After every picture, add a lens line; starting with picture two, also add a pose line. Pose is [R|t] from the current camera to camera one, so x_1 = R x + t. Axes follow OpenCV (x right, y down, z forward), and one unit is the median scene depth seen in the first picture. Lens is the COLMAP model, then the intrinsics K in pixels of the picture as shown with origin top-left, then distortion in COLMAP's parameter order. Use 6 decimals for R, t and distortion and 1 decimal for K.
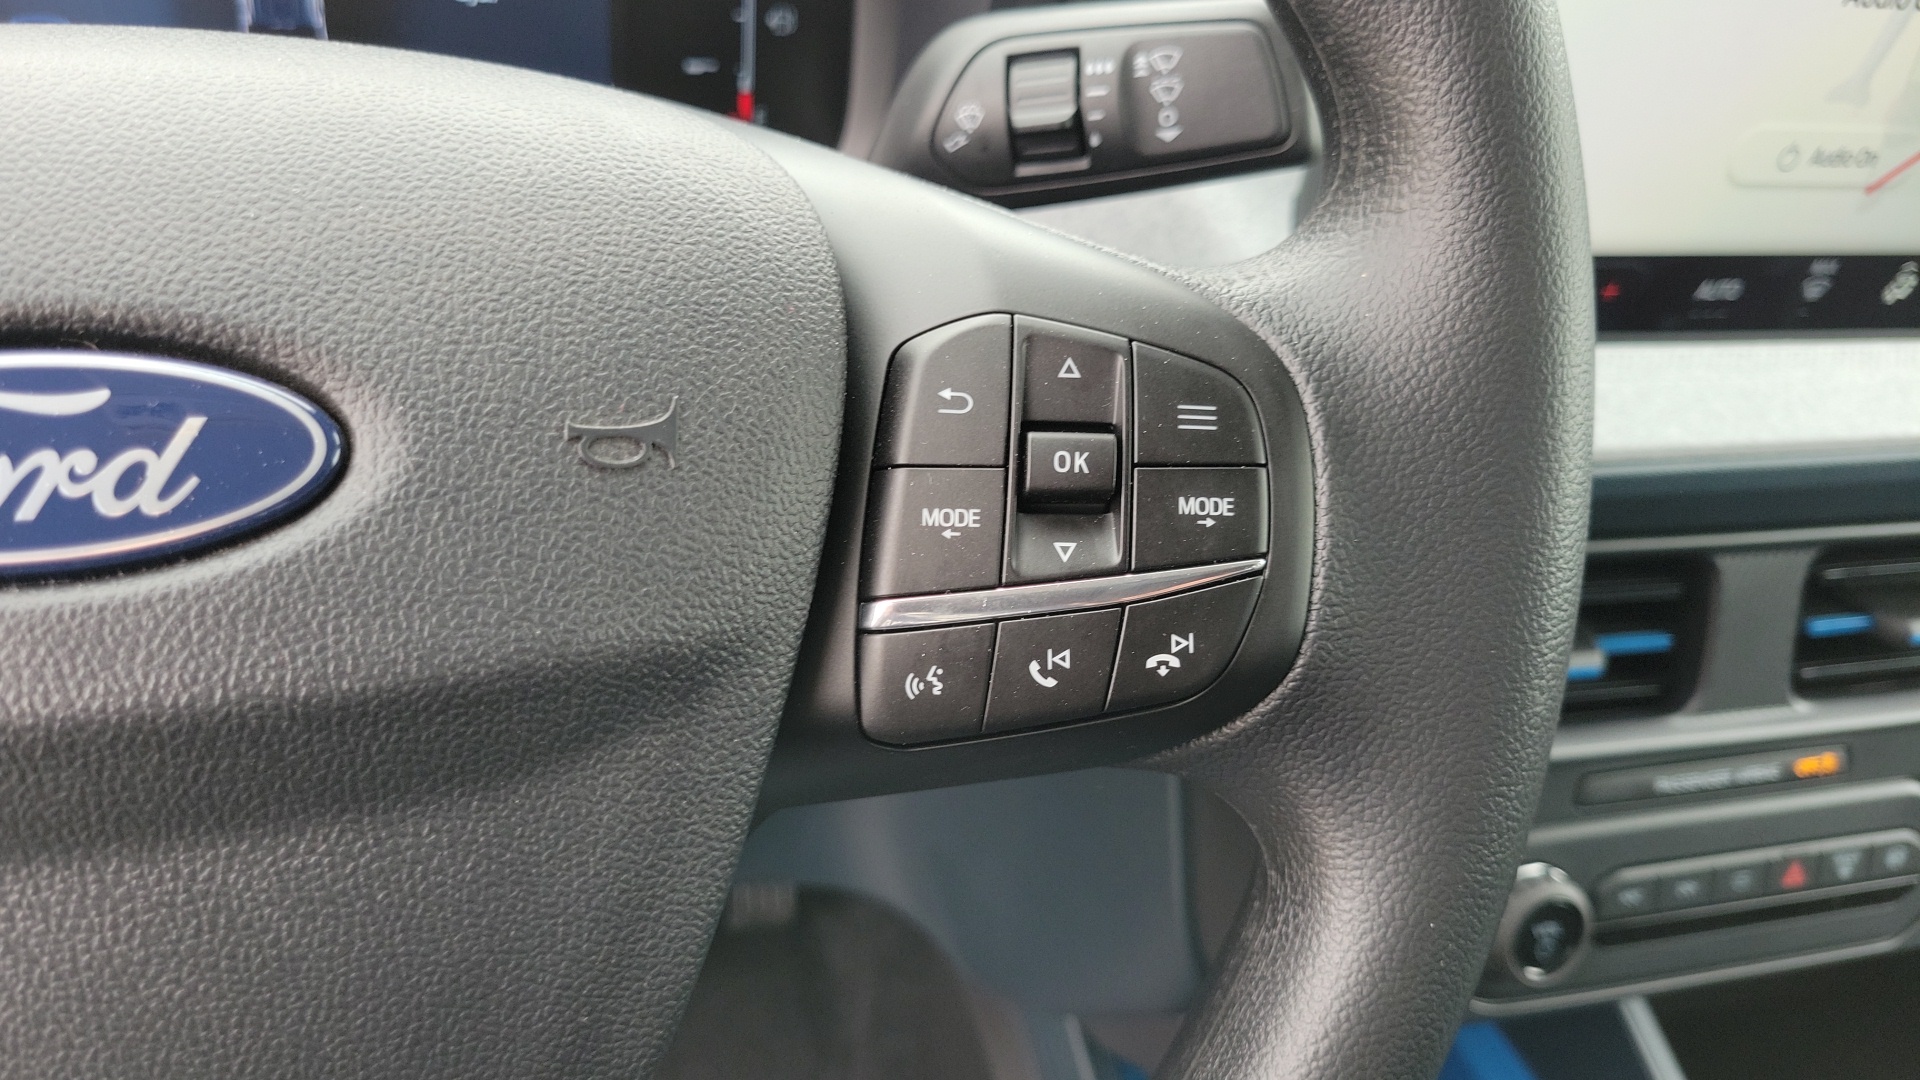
lens RADIAL K [[1442.0, 0, 968.1], [0, 1442.0, 559.2], [0, 0, 1]] dist [0.008736, 0.013606]
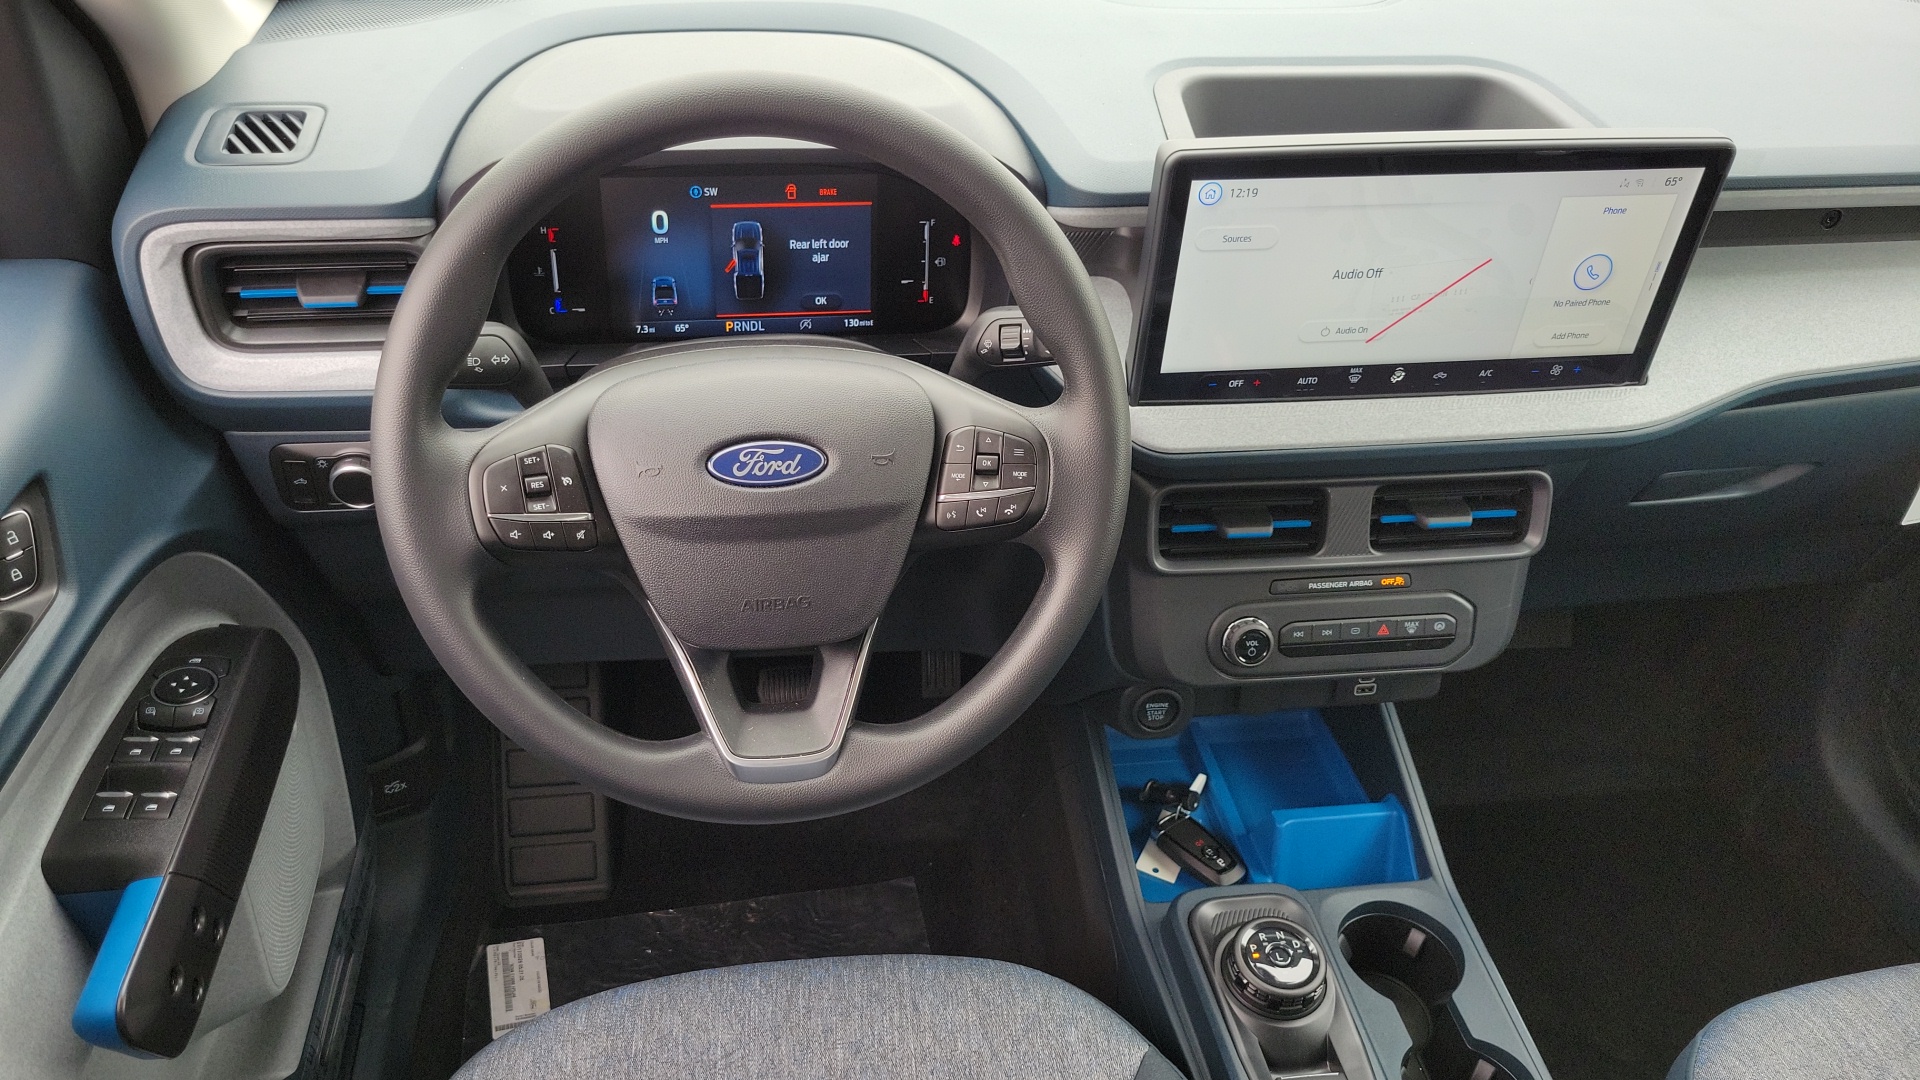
lens RADIAL K [[1442.0, 0, 963.4], [0, 1442.0, 532.8], [0, 0, 1]] dist [0.008736, 0.013606]
pose [[0.988146, 0.024503, -0.151550, 0.596868], [-0.018036, 0.998873, 0.043900, -0.043062], [0.152455, -0.040646, 0.987474, -2.925015]]
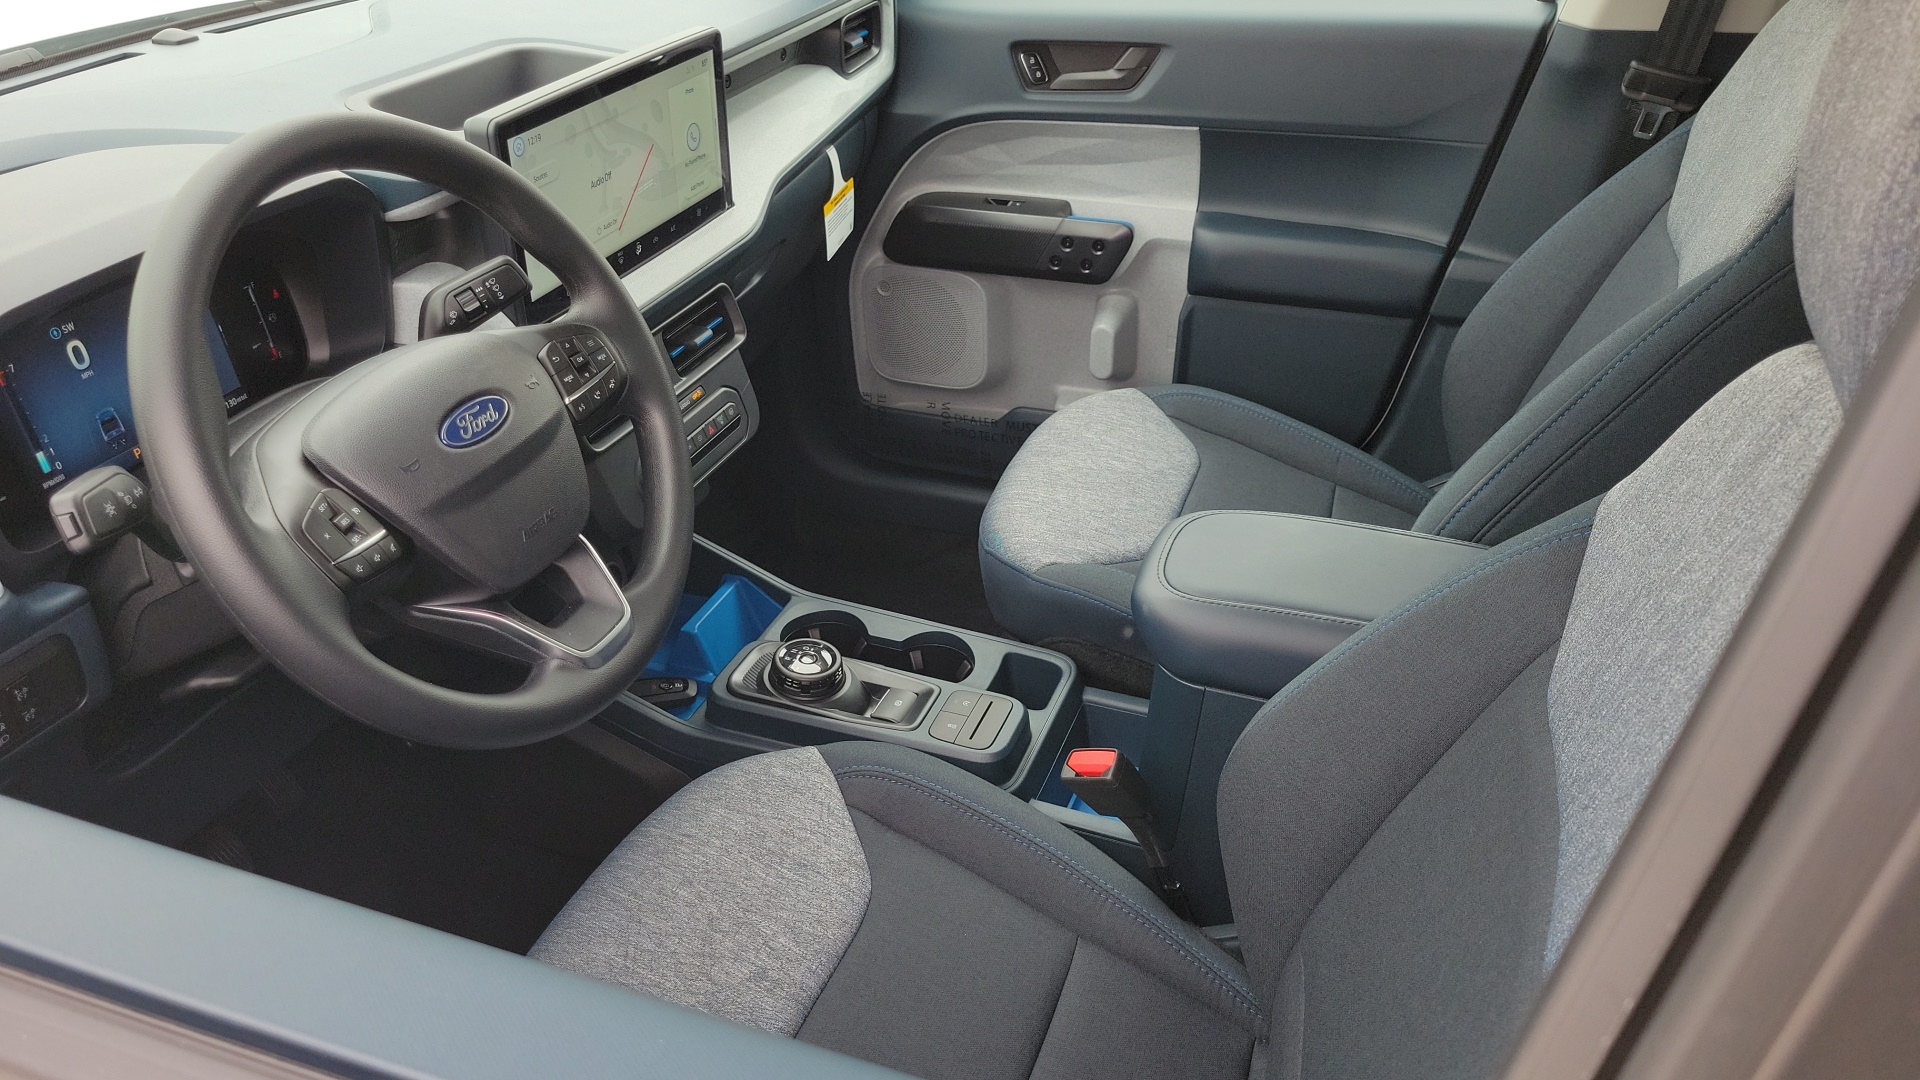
lens RADIAL K [[1442.0, 0, 960.8], [0, 1442.0, 556.6], [0, 0, 1]] dist [0.008736, 0.013606]
pose [[0.580037, -0.508786, 0.636156, -2.688718], [0.489255, 0.841996, 0.227318, 0.022261], [-0.651297, 0.179390, 0.737314, -3.458571]]
